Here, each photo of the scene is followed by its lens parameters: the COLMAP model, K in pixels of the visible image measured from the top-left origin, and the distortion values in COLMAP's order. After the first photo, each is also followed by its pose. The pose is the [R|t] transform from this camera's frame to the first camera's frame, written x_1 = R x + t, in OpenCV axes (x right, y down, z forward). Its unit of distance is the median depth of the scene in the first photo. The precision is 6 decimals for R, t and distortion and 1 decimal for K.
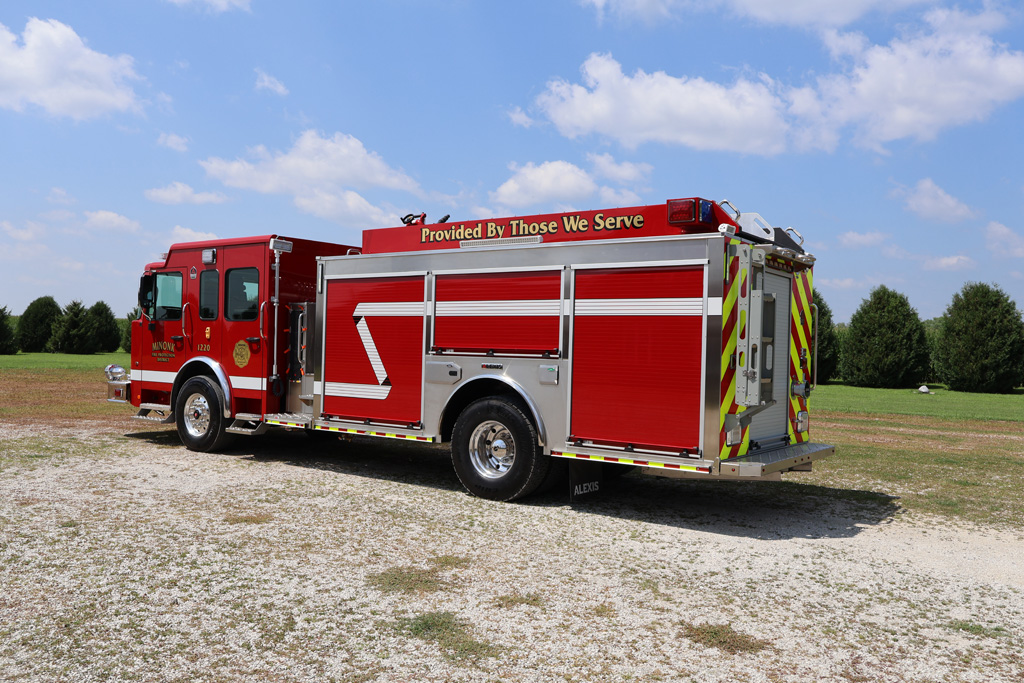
lens RADIAL K [[857.3, 0, 489.5], [0, 857.3, 315.1], [0, 0, 1]] dist [0.005208, -0.005808]
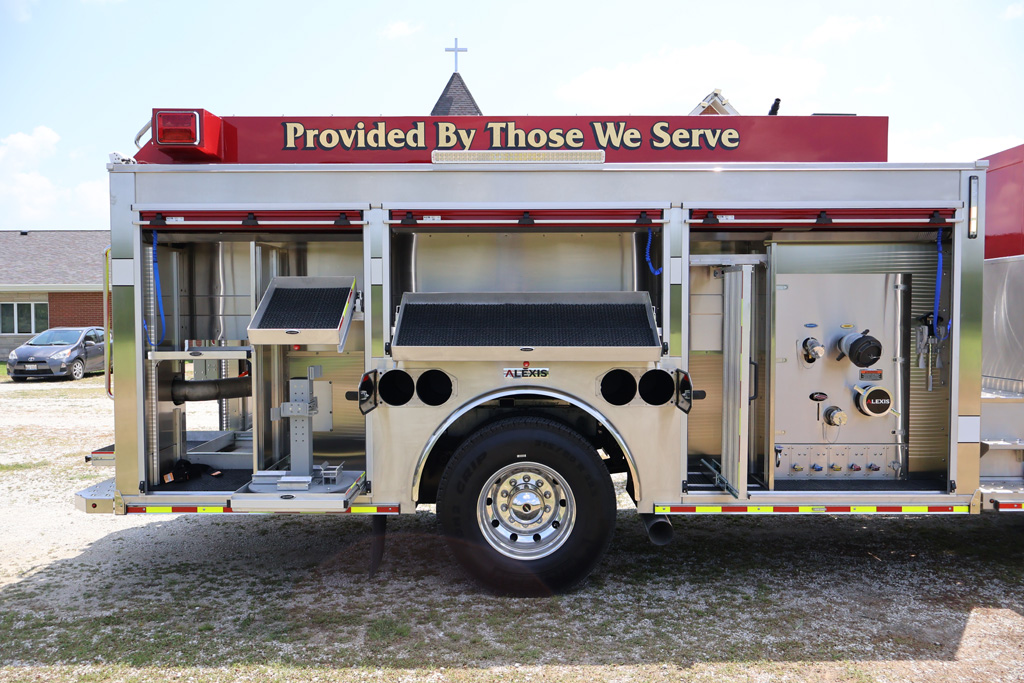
lens RADIAL K [[857.3, 0, 517.4], [0, 857.3, 344.0], [0, 0, 1]] dist [0.005208, -0.005808]
pose [[0.790980, -0.040683, 0.610488, -0.314427], [0.002497, 0.997993, 0.063272, 0.004388], [-0.611837, -0.048522, 0.789494, 0.501996]]
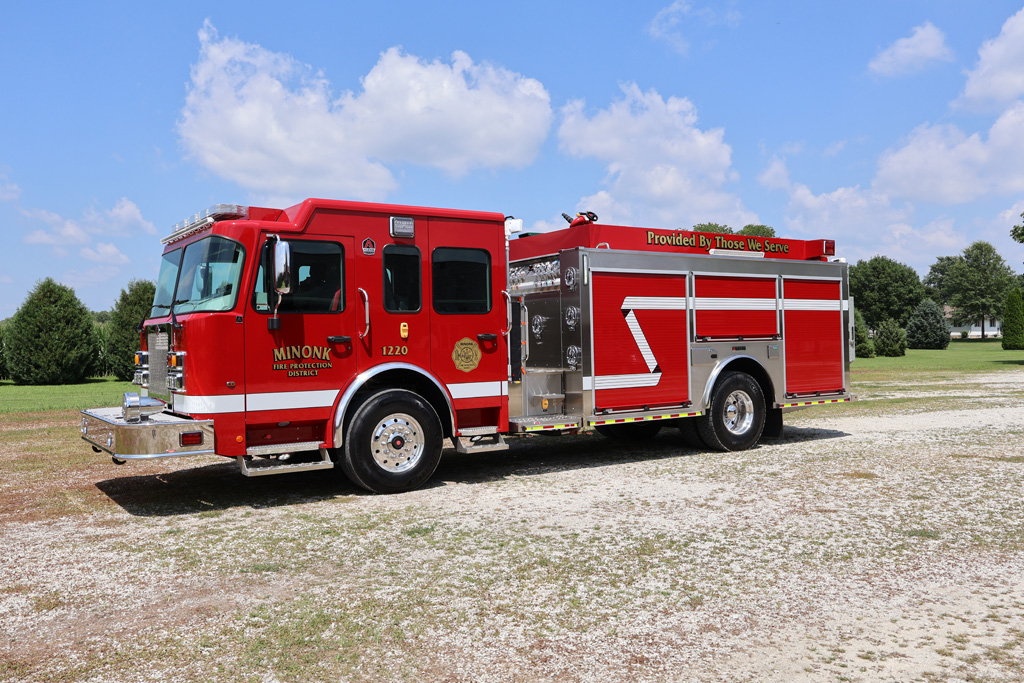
lens RADIAL K [[857.3, 0, 514.8], [0, 857.3, 337.4], [0, 0, 1]] dist [0.005208, -0.005808]
pose [[0.329253, -0.025590, 0.943895, -1.237249], [-0.004365, 0.999581, 0.028622, 0.006448], [-0.944232, -0.013544, 0.329004, 0.826467]]
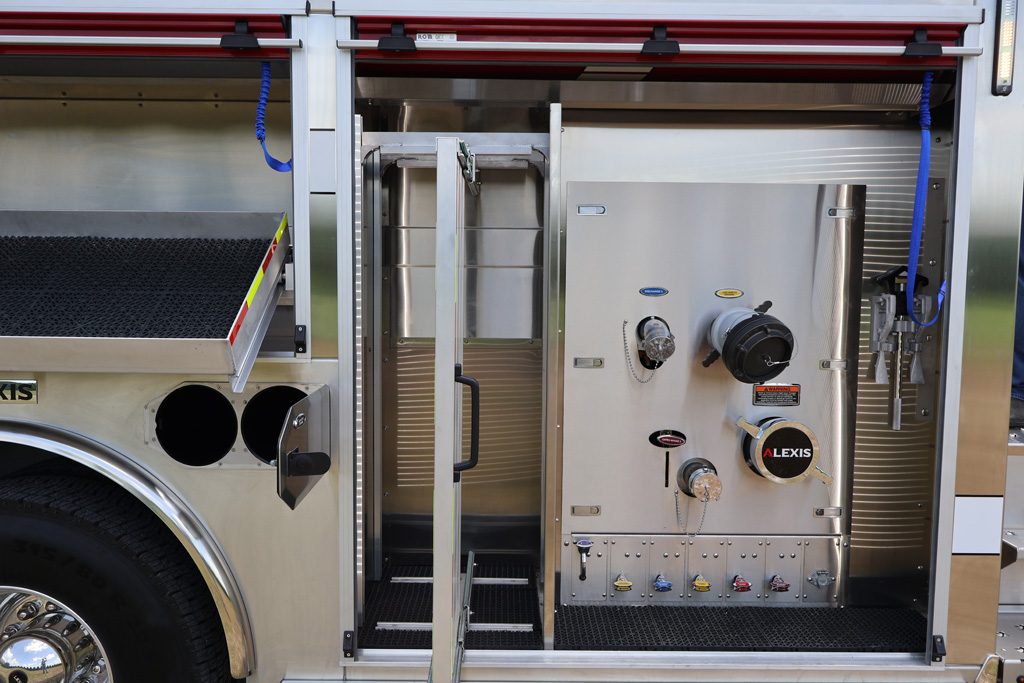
lens RADIAL K [[857.3, 0, 516.0], [0, 857.3, 342.9], [0, 0, 1]] dist [0.005208, -0.005808]
pose [[0.784353, -0.056723, 0.617716, -0.010169], [-0.010167, 0.994501, 0.104231, 0.017246], [-0.620232, -0.088035, 0.779463, 0.648968]]
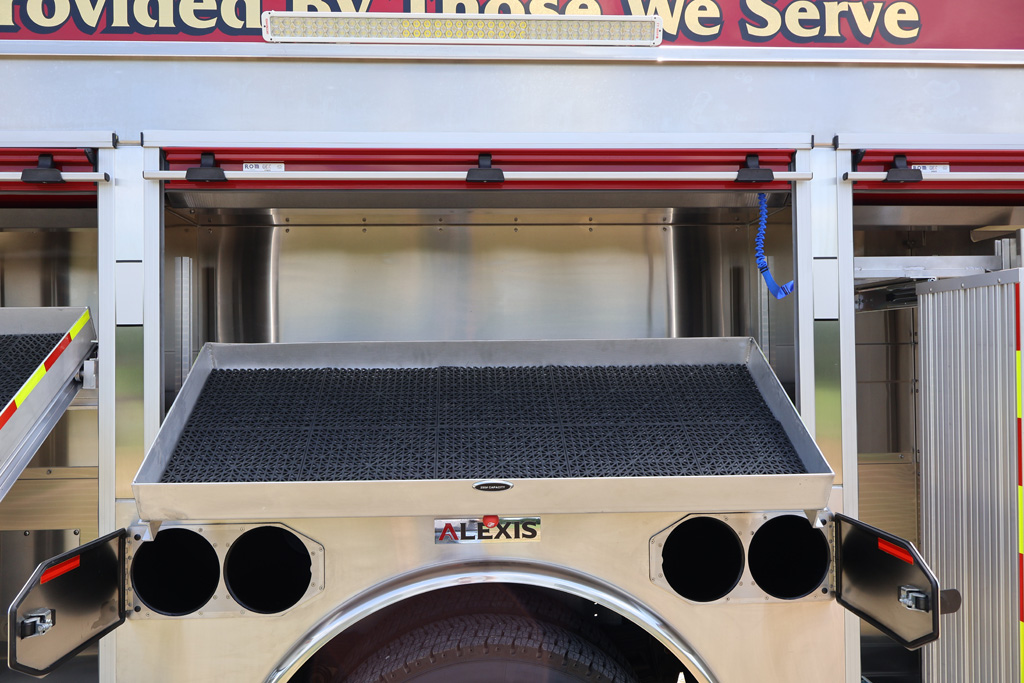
lens RADIAL K [[857.3, 0, 508.6], [0, 857.3, 341.5], [0, 0, 1]] dist [0.005208, -0.005808]
pose [[0.752966, -0.005310, 0.658038, -0.126440], [0.010451, 0.999938, -0.003889, 0.007397], [-0.657977, 0.009806, 0.752974, 0.748711]]
